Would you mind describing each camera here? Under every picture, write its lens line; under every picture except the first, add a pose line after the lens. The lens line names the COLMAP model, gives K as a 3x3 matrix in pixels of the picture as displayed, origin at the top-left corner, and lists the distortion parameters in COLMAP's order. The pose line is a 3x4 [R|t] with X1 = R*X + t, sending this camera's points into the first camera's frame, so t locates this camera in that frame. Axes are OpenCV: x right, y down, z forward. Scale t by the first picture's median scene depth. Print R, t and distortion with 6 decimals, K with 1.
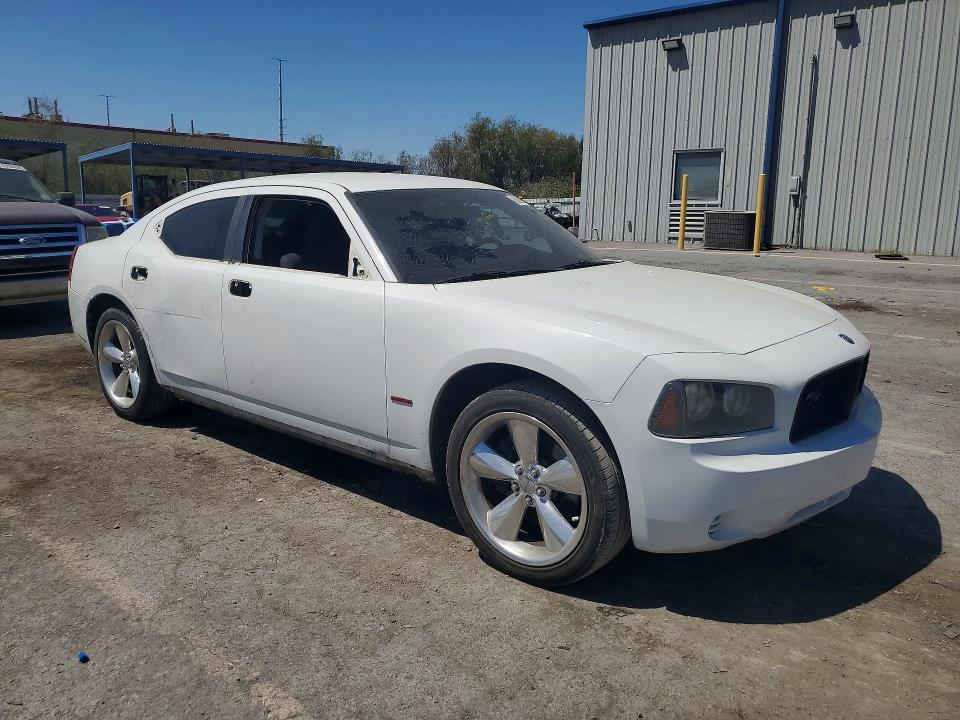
lens RADIAL K [[796.1, 0, 479.4], [0, 796.1, 347.1], [0, 0, 1]] dist [0.010748, 0.007208]
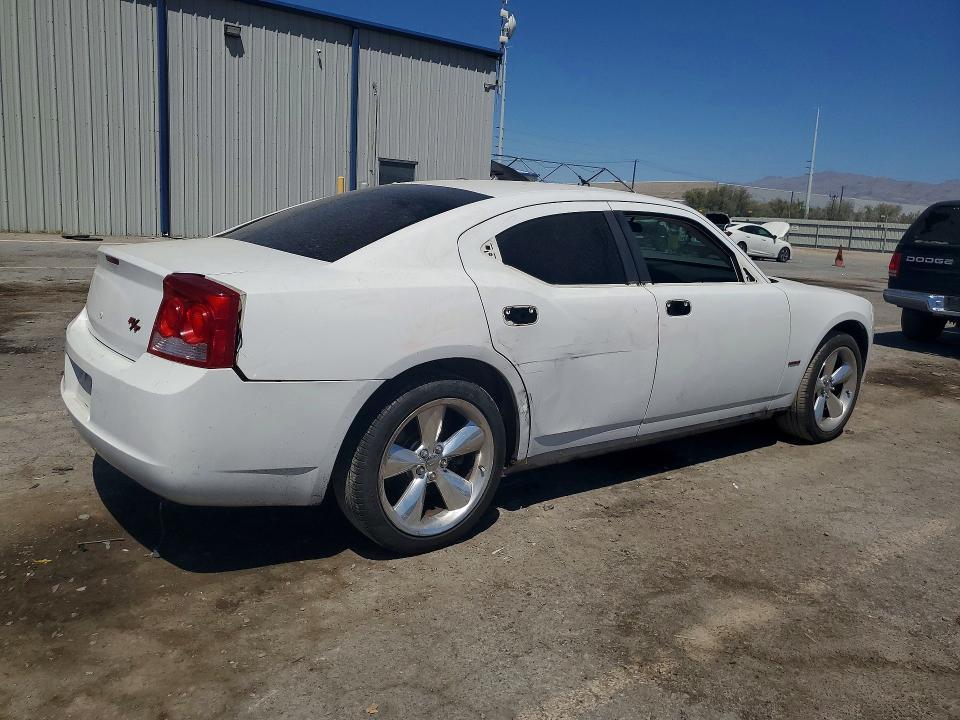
lens RADIAL K [[759.5, 0, 480.0], [0, 759.5, 360.0], [0, 0, 1]] dist [-0.001680, 0.000944]
pose [[0.180324, -0.186895, 0.965688, -1.225968], [0.122279, 0.978426, 0.166527, -0.190978], [-0.975977, 0.088054, 0.199287, 1.020729]]
